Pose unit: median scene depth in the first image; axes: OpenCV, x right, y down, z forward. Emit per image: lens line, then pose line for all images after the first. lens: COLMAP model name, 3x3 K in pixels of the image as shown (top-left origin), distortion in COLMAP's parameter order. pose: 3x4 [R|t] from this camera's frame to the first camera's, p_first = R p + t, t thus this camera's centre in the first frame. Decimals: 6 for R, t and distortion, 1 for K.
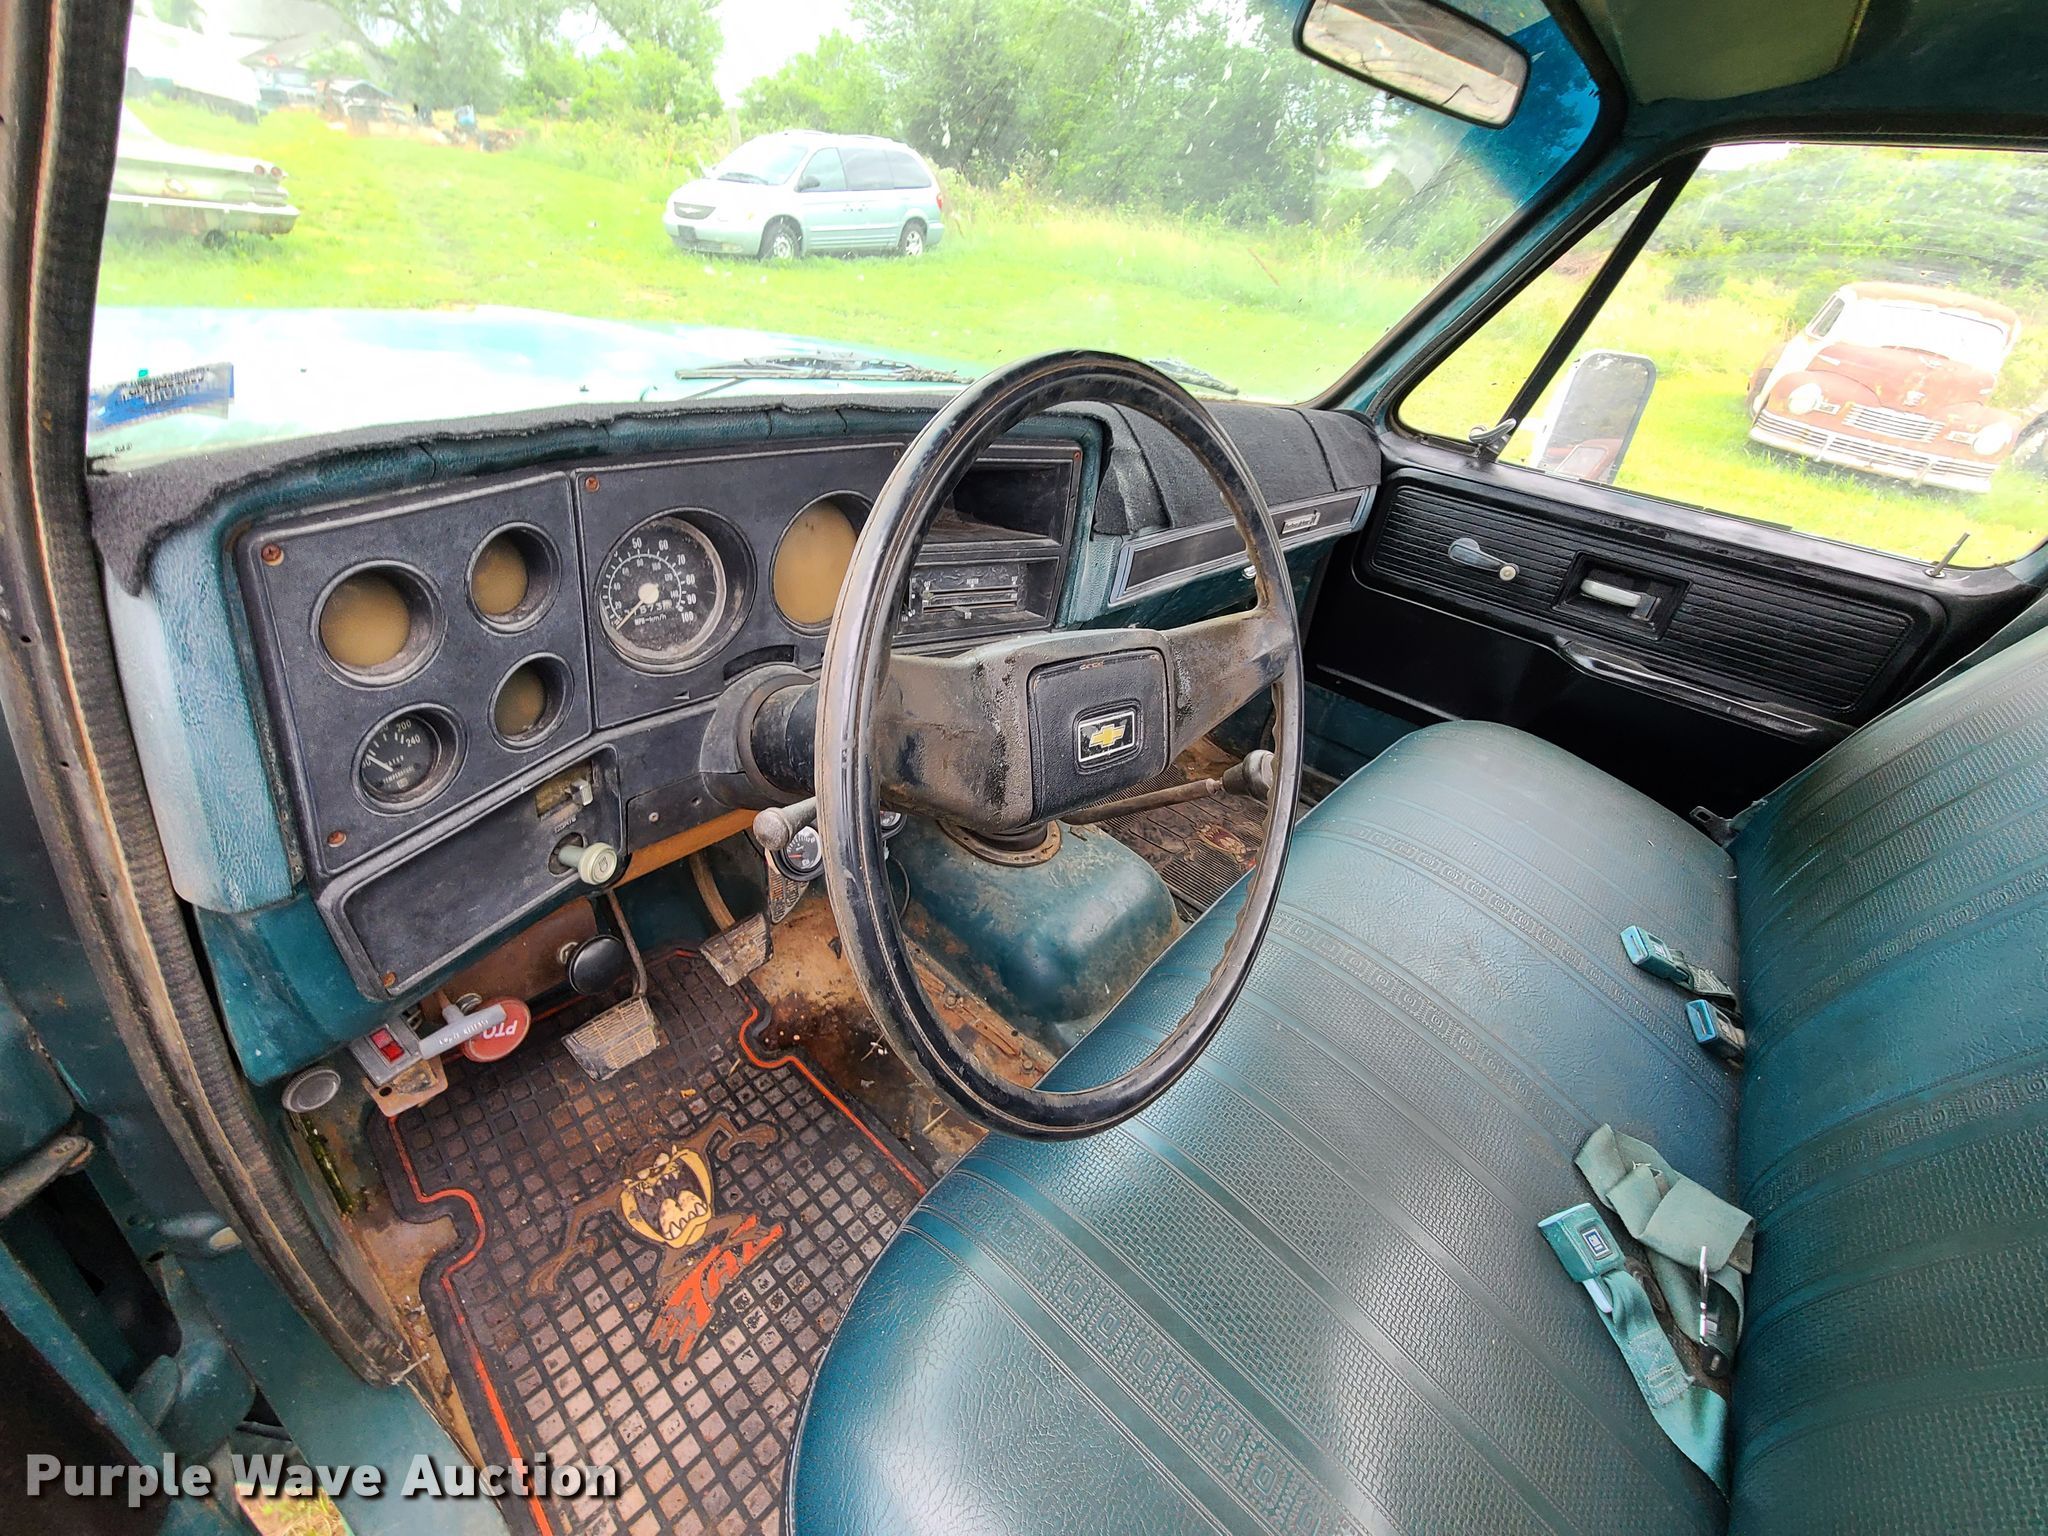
lens RADIAL K [[839.9, 0, 1019.7], [0, 839.9, 767.8], [0, 0, 1]] dist [-0.004713, -0.000415]
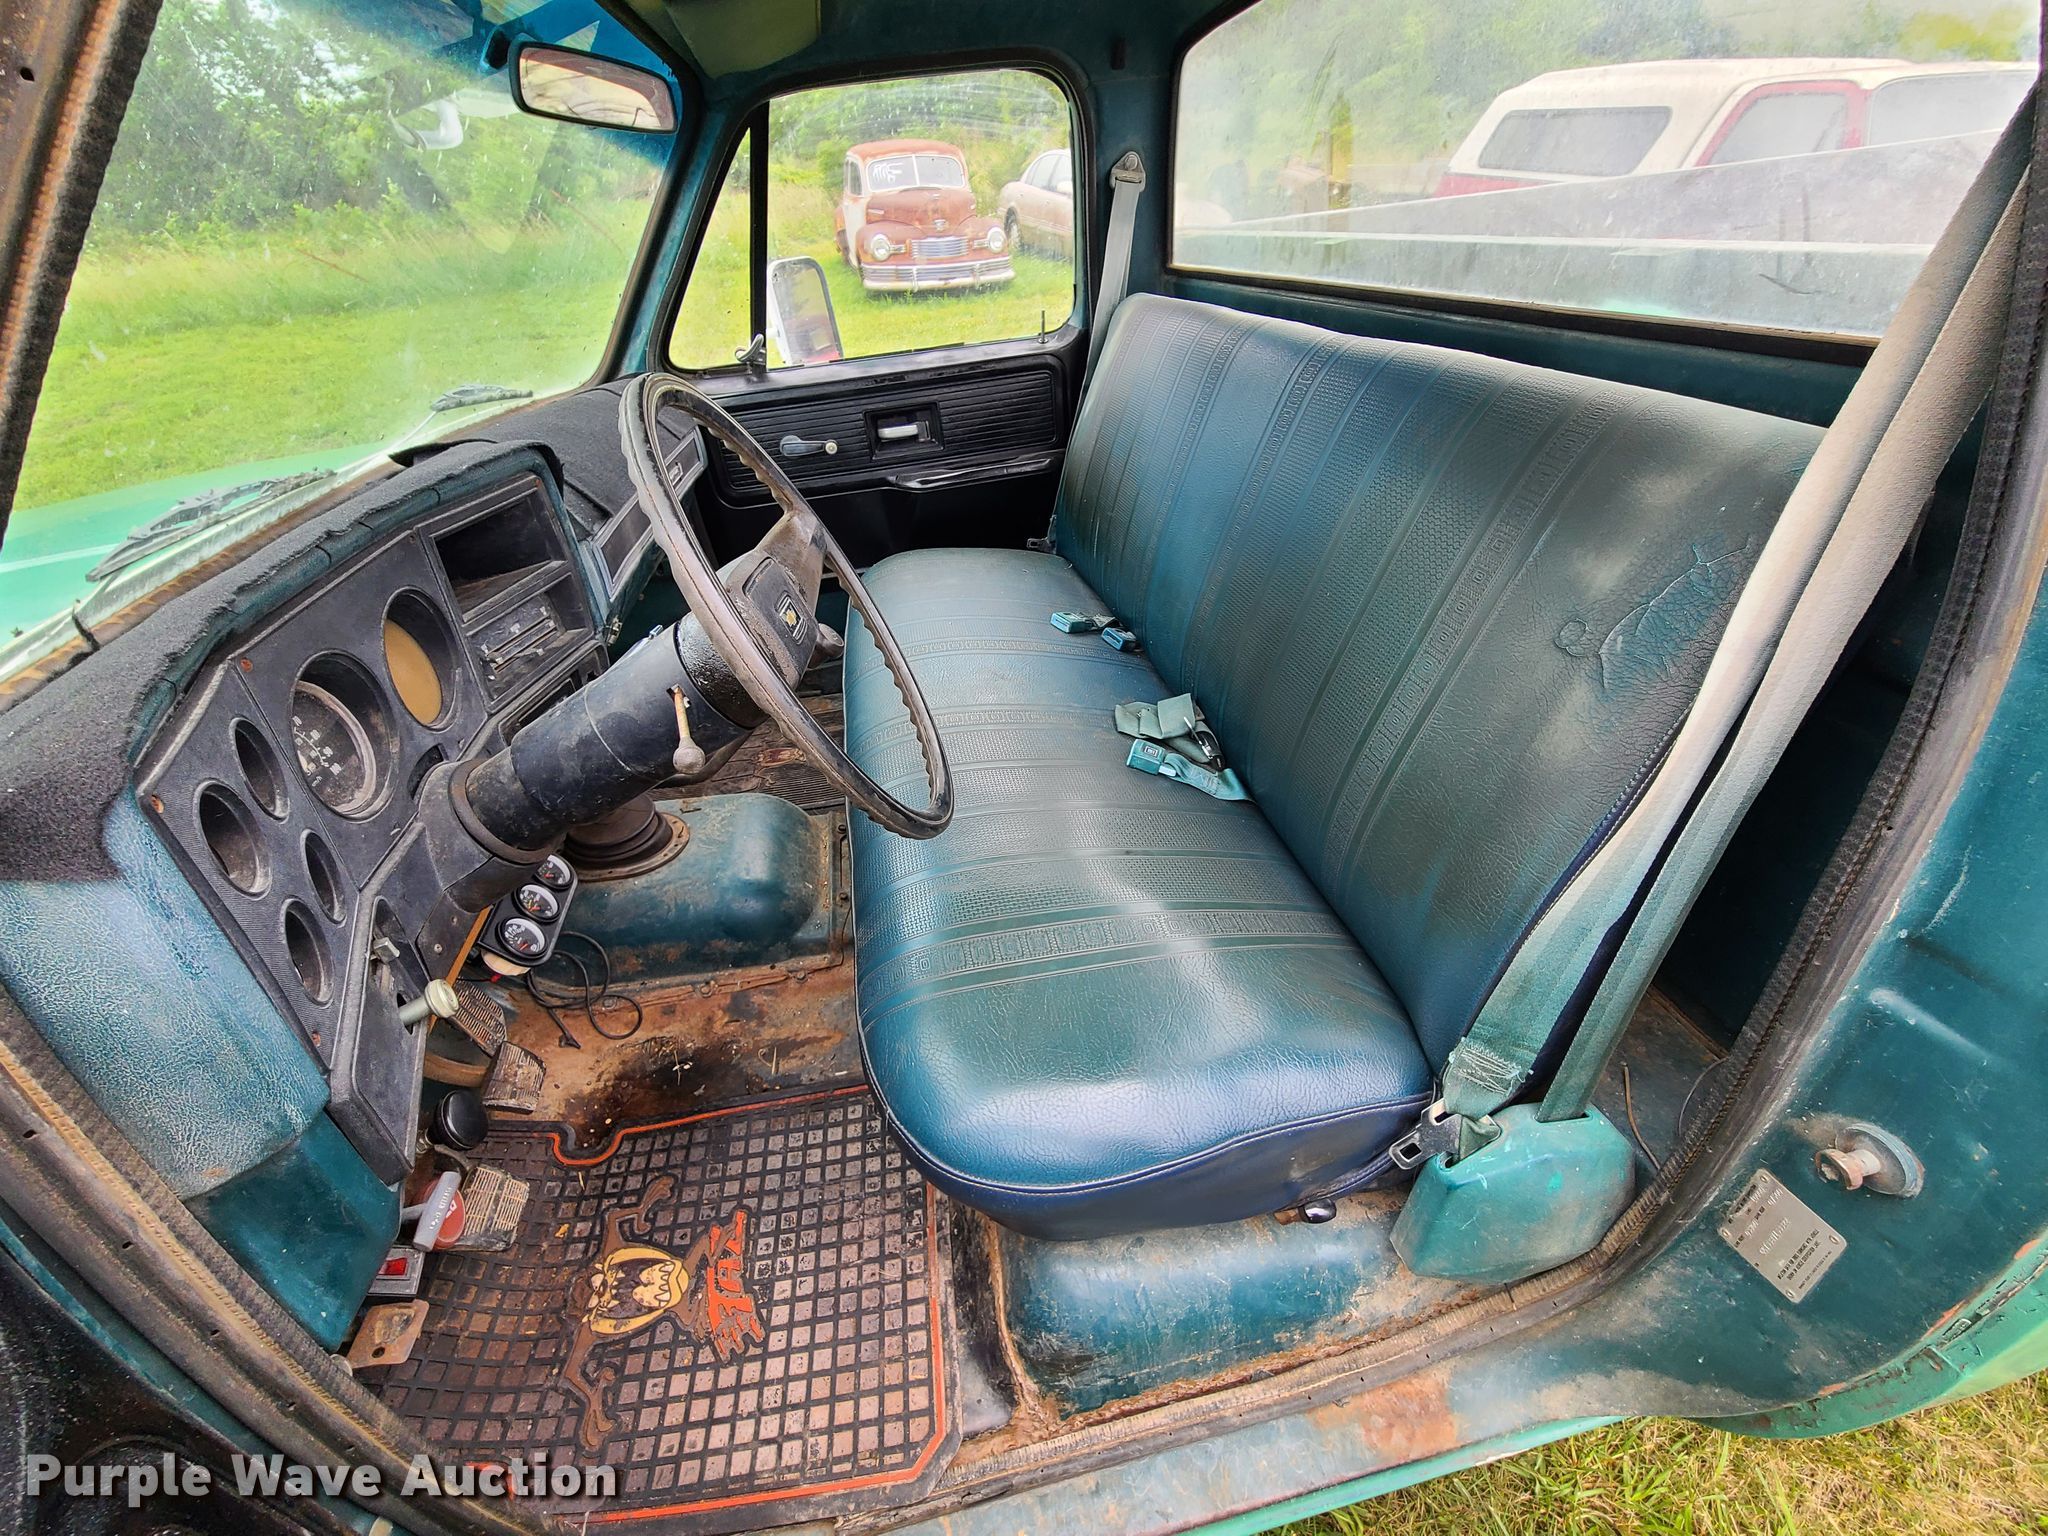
lens RADIAL K [[839.9, 0, 1023.0], [0, 839.9, 769.3], [0, 0, 1]] dist [-0.004713, -0.000415]
pose [[0.619666, -0.582247, 0.526310, -0.212596], [0.552315, 0.799926, 0.234660, 0.019949], [-0.557640, 0.145279, 0.817271, -0.140477]]
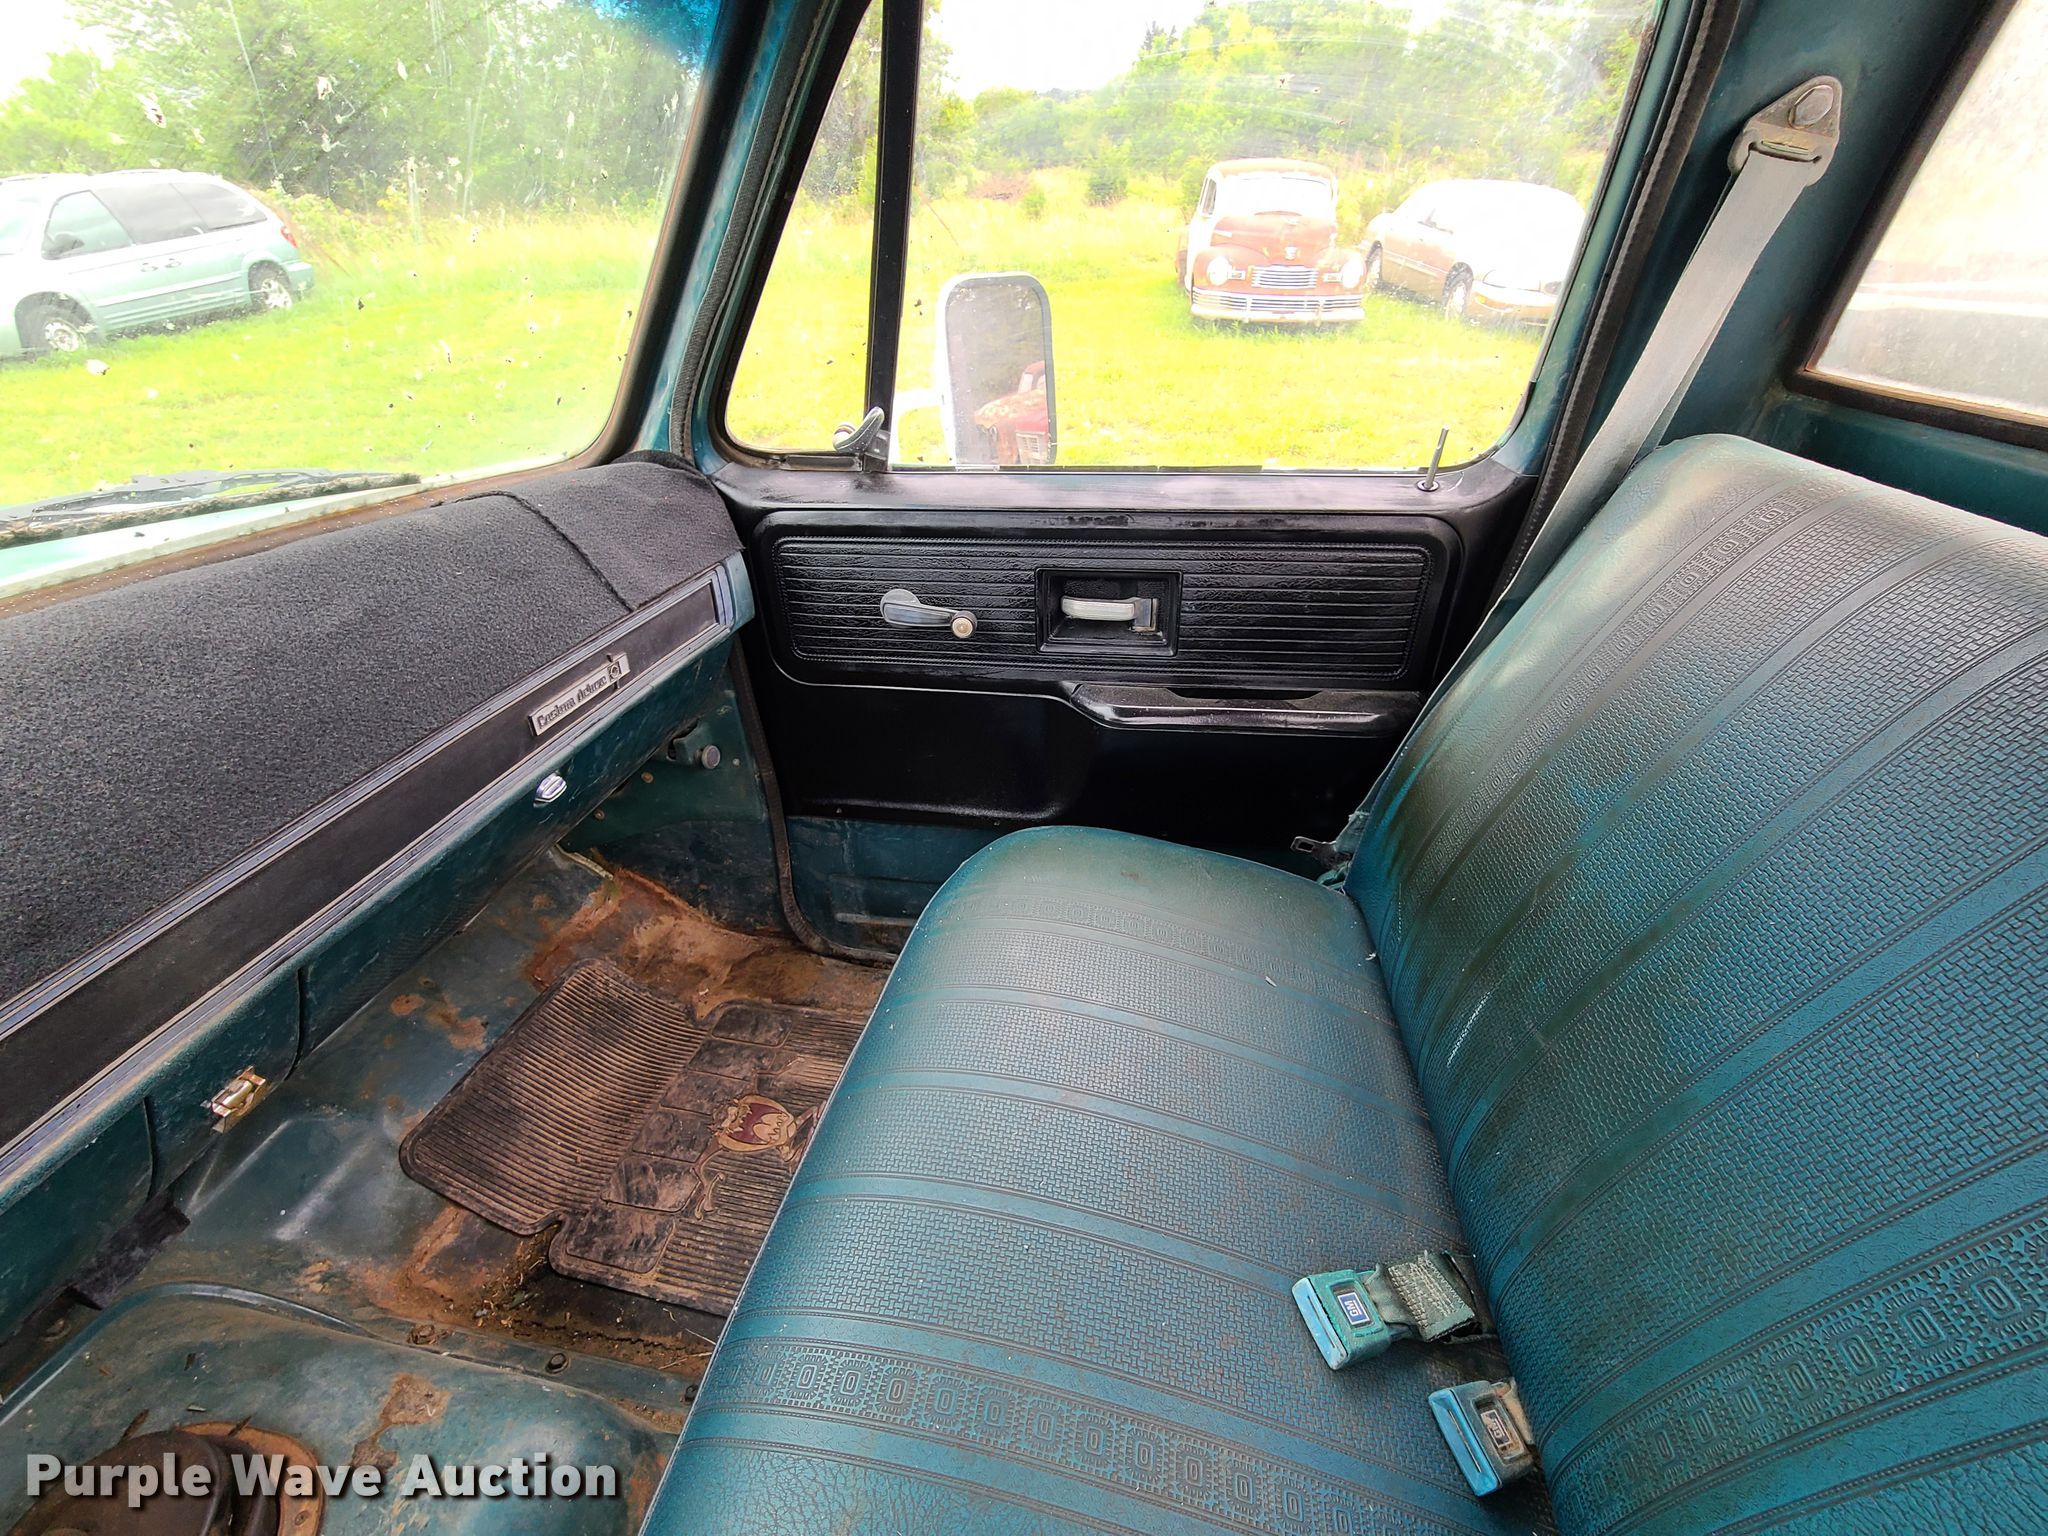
lens RADIAL K [[839.9, 0, 1022.0], [0, 839.9, 770.0], [0, 0, 1]] dist [-0.004713, -0.000415]
pose [[0.855220, -0.391012, 0.340159, 0.397406], [0.382130, 0.919130, 0.095796, -0.197768], [-0.350108, 0.048058, 0.935476, 0.406354]]
